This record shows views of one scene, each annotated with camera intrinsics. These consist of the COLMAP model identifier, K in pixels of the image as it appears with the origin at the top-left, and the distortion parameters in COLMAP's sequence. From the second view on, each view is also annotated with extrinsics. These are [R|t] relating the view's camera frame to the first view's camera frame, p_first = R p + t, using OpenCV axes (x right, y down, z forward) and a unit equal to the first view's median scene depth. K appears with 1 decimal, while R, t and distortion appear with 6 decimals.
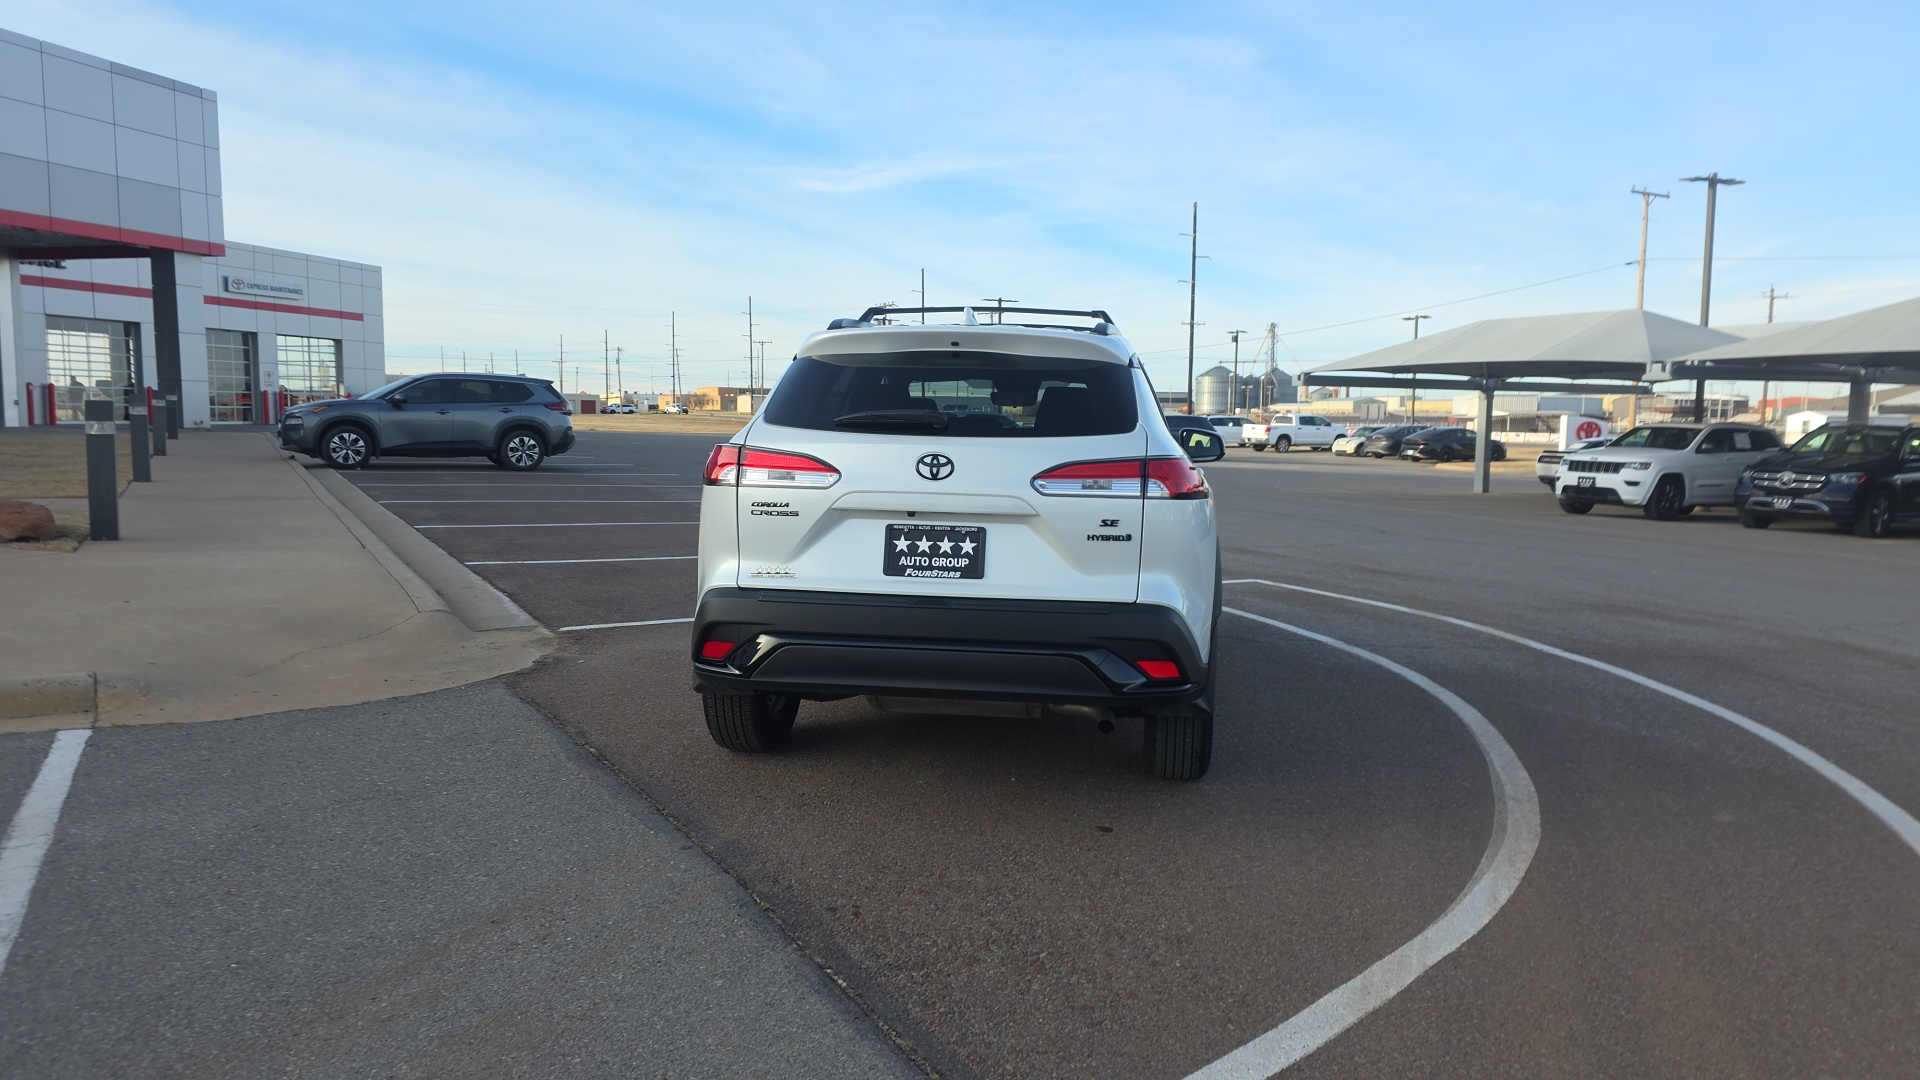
lens RADIAL K [[1368.9, 0, 960.0], [0, 1368.9, 540.0], [0, 0, 1]] dist [0.068899, -0.093101]
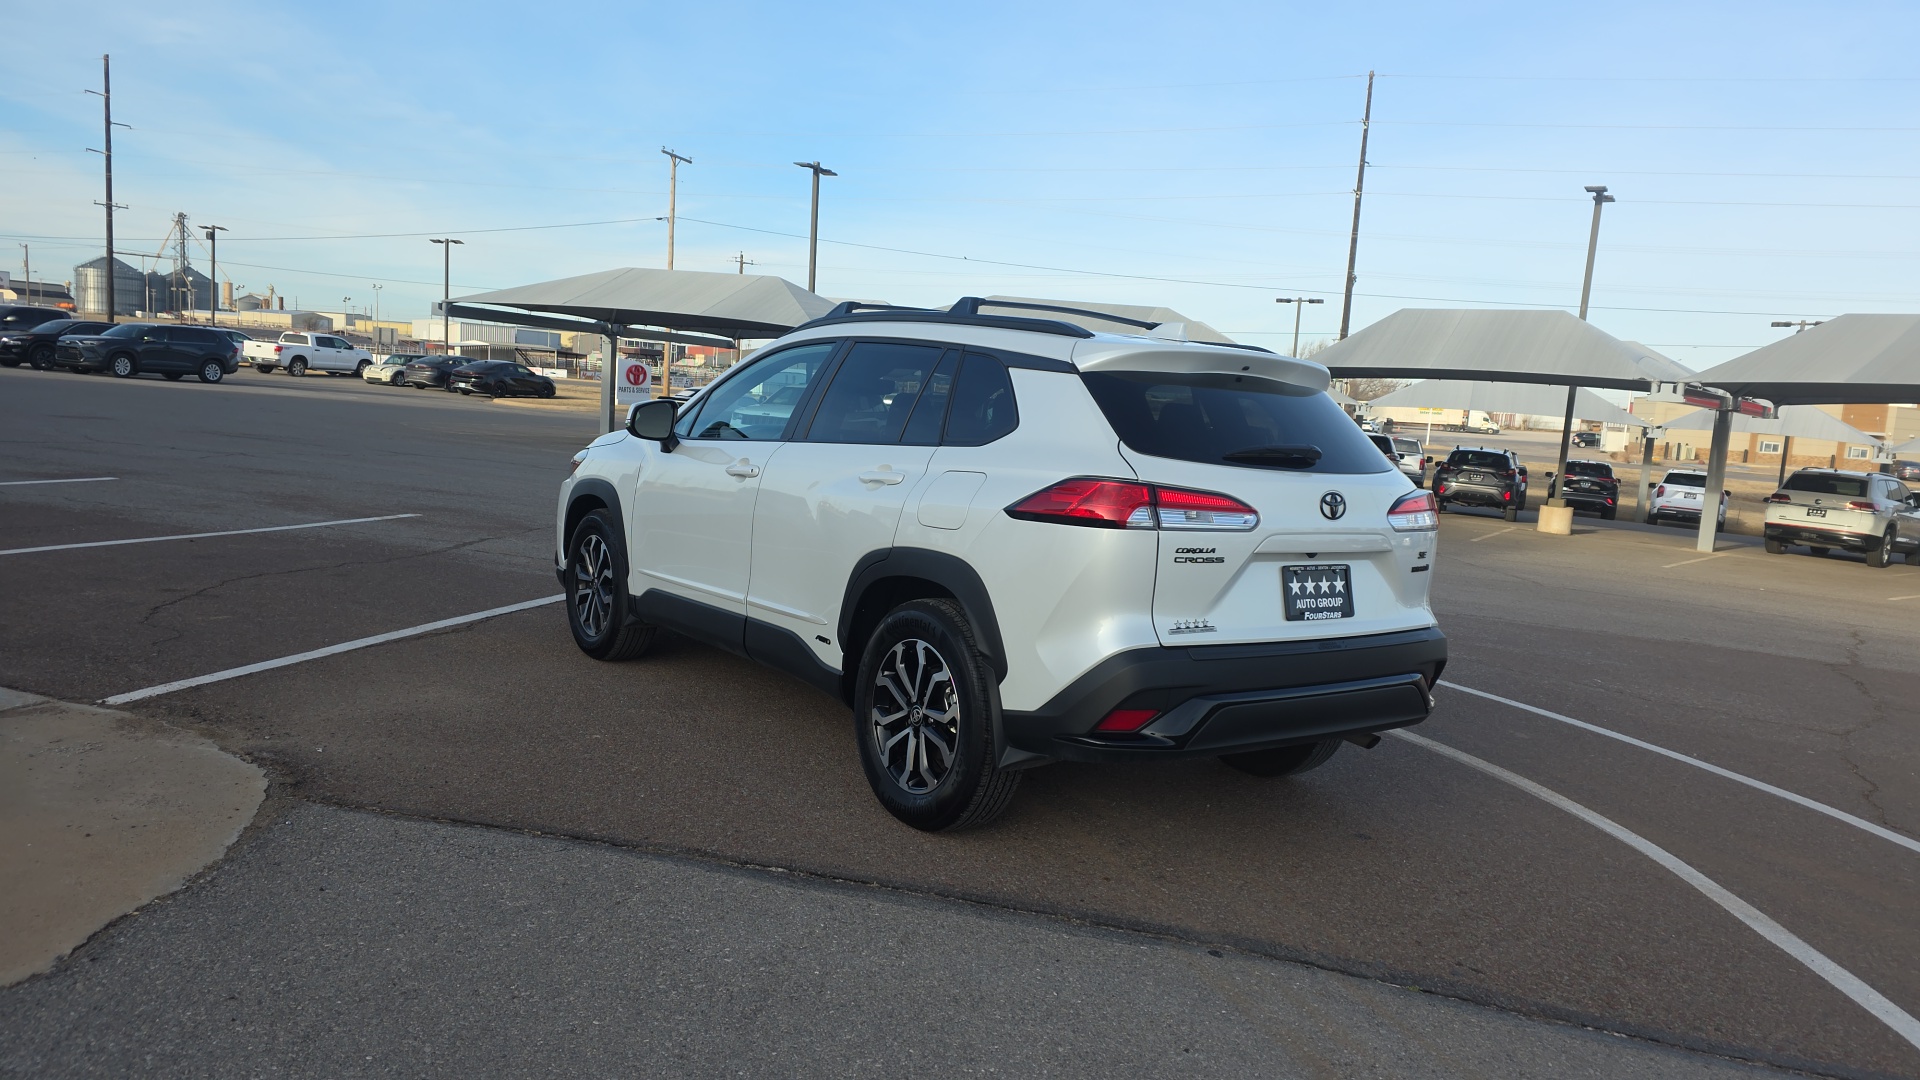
lens RADIAL K [[1368.9, 0, 960.0], [0, 1368.9, 540.0], [0, 0, 1]] dist [0.068899, -0.093101]
pose [[0.657552, -0.046537, 0.751970, -0.220100], [-0.001342, 0.998017, 0.062937, -0.021479], [-0.753408, -0.042393, 0.656186, 0.132321]]
